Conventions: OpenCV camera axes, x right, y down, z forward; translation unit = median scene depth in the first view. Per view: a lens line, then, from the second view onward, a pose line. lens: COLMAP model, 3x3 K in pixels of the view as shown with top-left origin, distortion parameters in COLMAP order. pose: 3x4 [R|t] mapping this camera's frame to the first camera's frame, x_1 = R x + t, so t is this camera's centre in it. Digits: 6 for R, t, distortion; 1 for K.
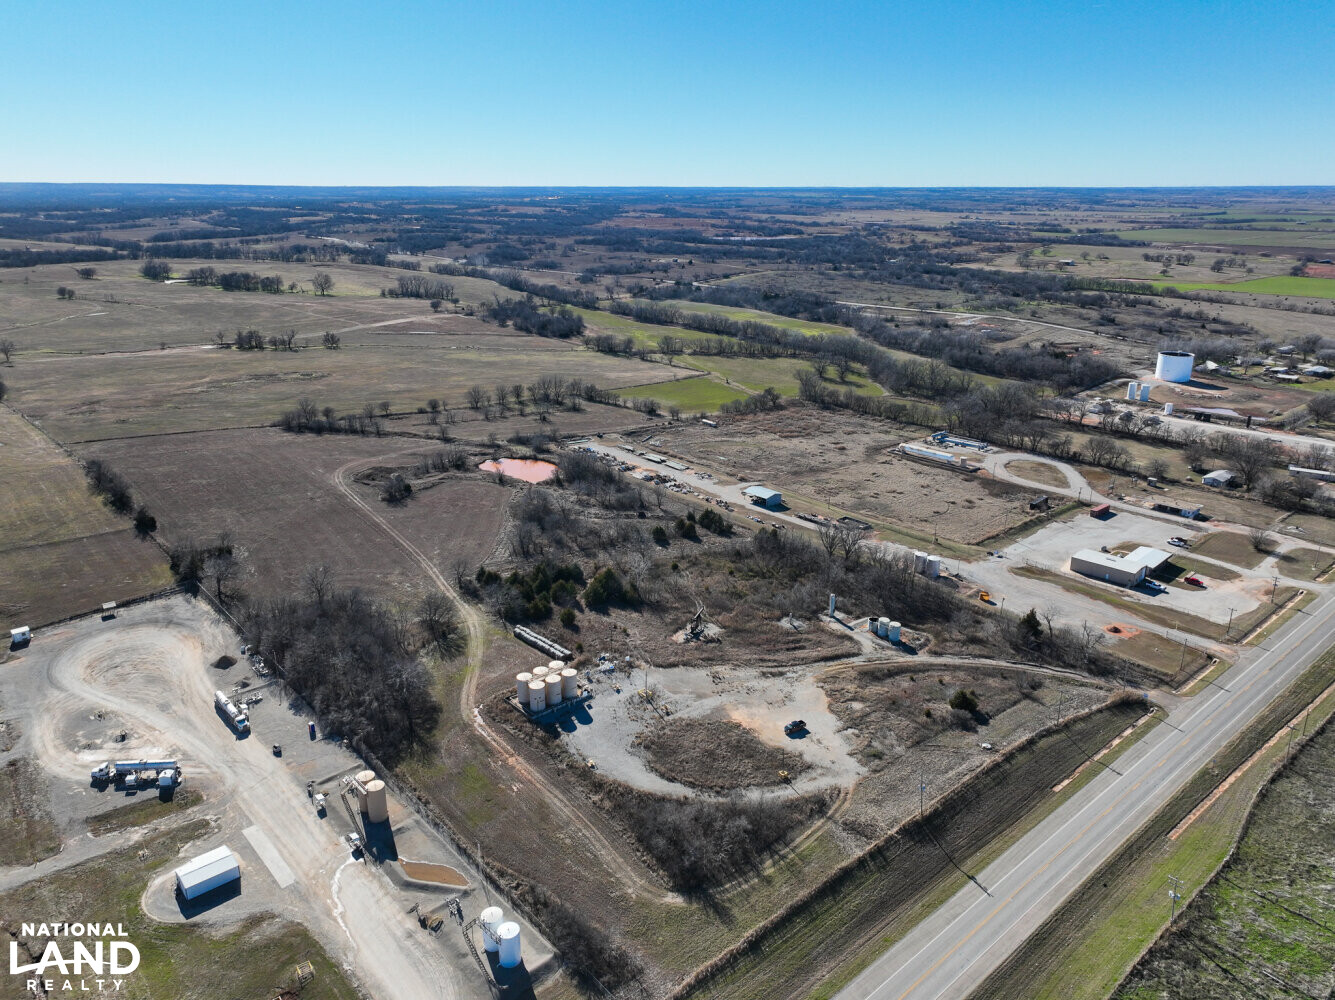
lens RADIAL K [[955.8, 0, 667.3], [0, 955.8, 504.2], [0, 0, 1]] dist [-0.003141, 0.022317]
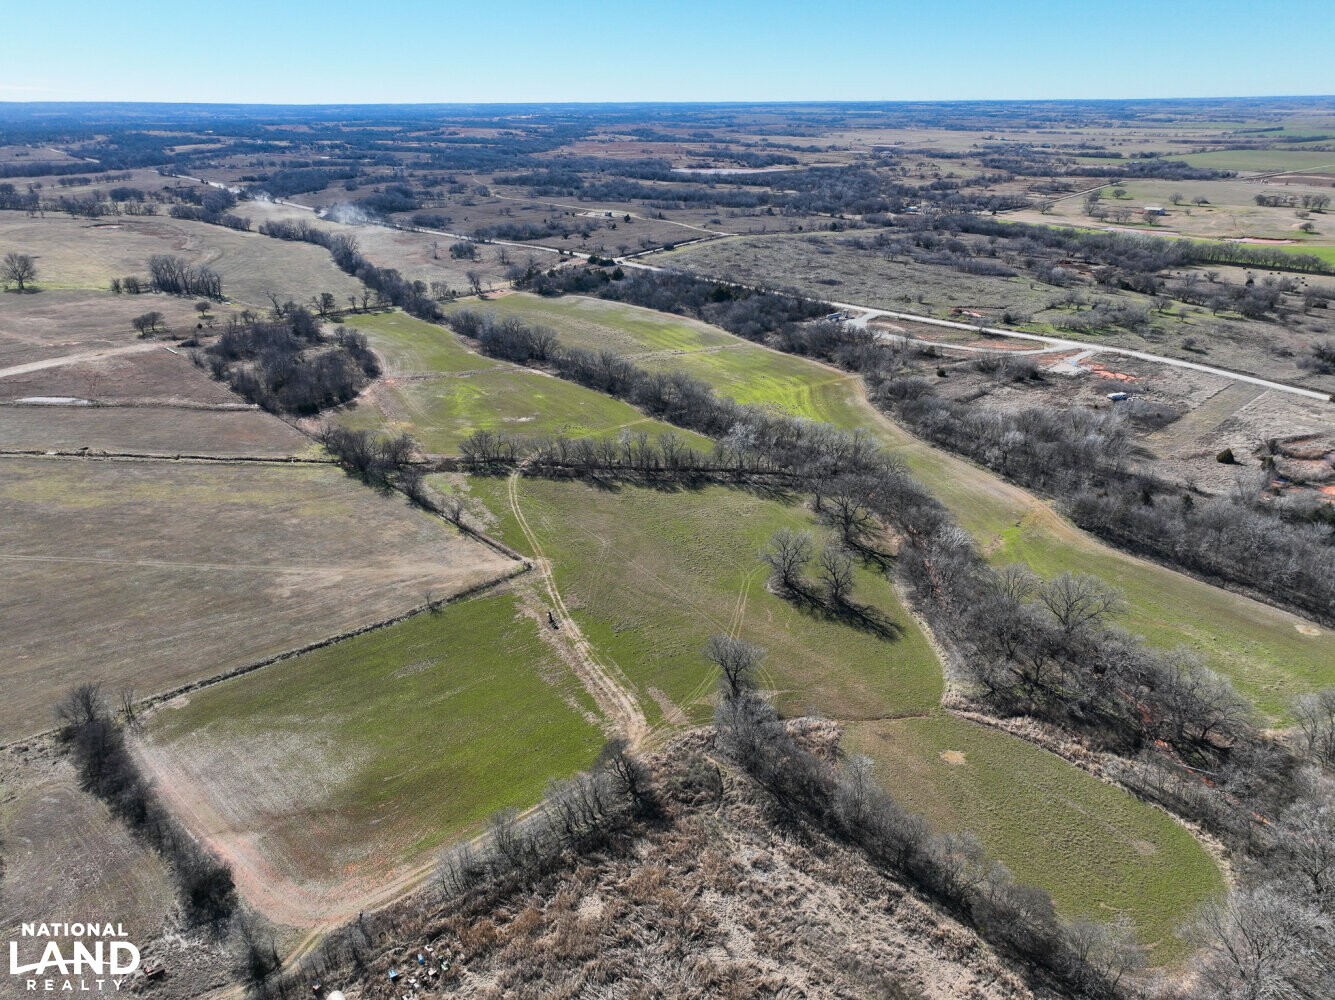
lens RADIAL K [[955.8, 0, 678.6], [0, 955.8, 510.6], [0, 0, 1]] dist [-0.003141, 0.022317]
pose [[0.999908, -0.010715, 0.008284, 0.082689], [0.009990, 0.996485, 0.083176, -0.150734], [-0.009146, -0.083085, 0.996500, 0.439861]]
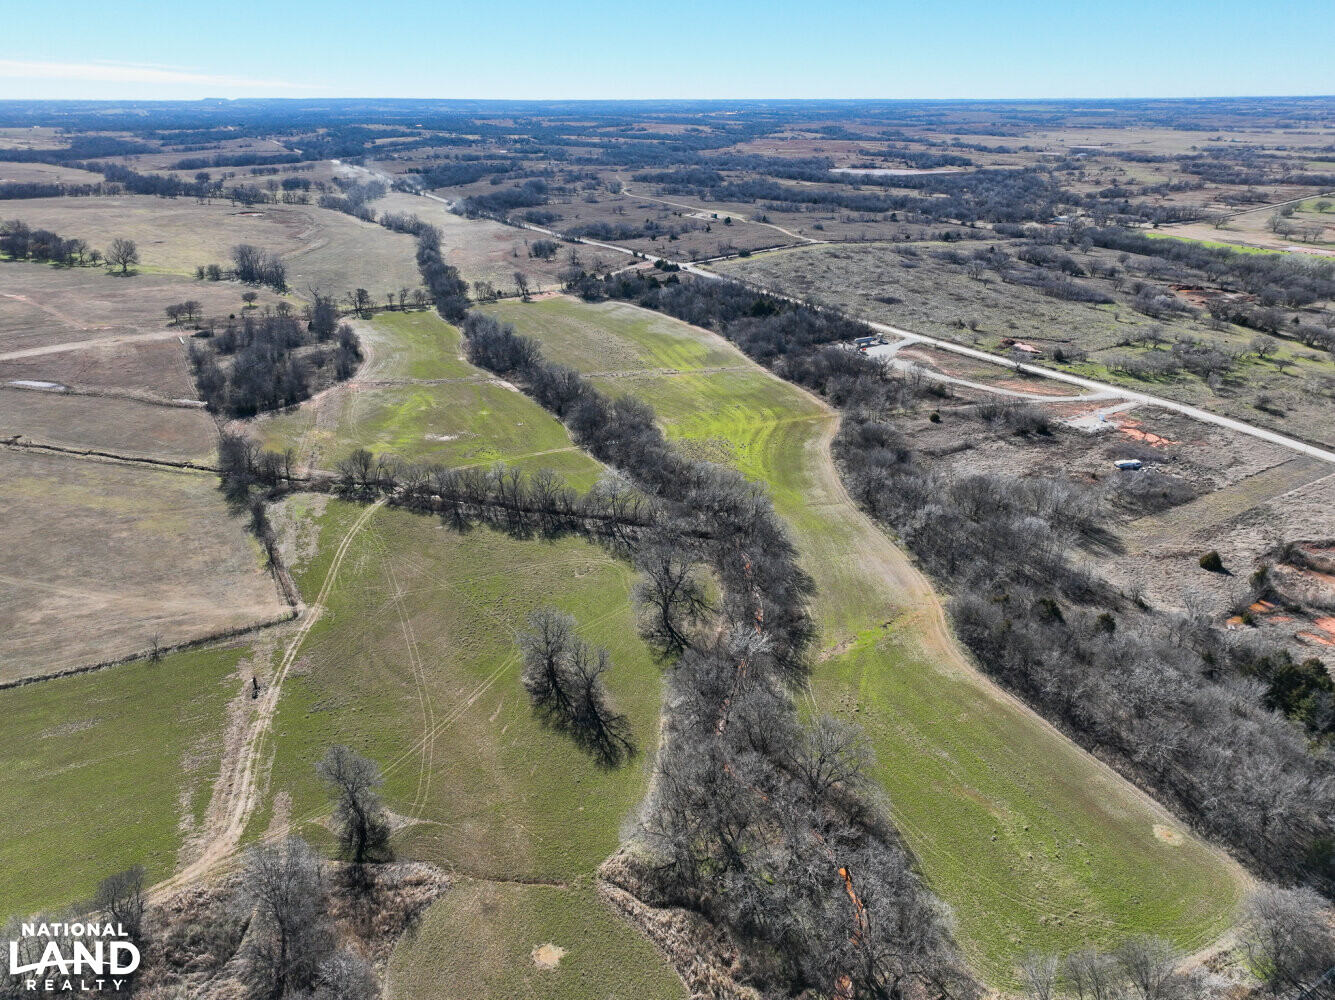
lens RADIAL K [[955.8, 0, 675.7], [0, 955.8, 502.0], [0, 0, 1]] dist [-0.003141, 0.022317]
pose [[0.978566, 0.077248, -0.190897, 0.202079], [-0.062120, 0.994527, 0.084003, -0.171616], [0.196341, -0.070344, 0.978009, 0.502498]]
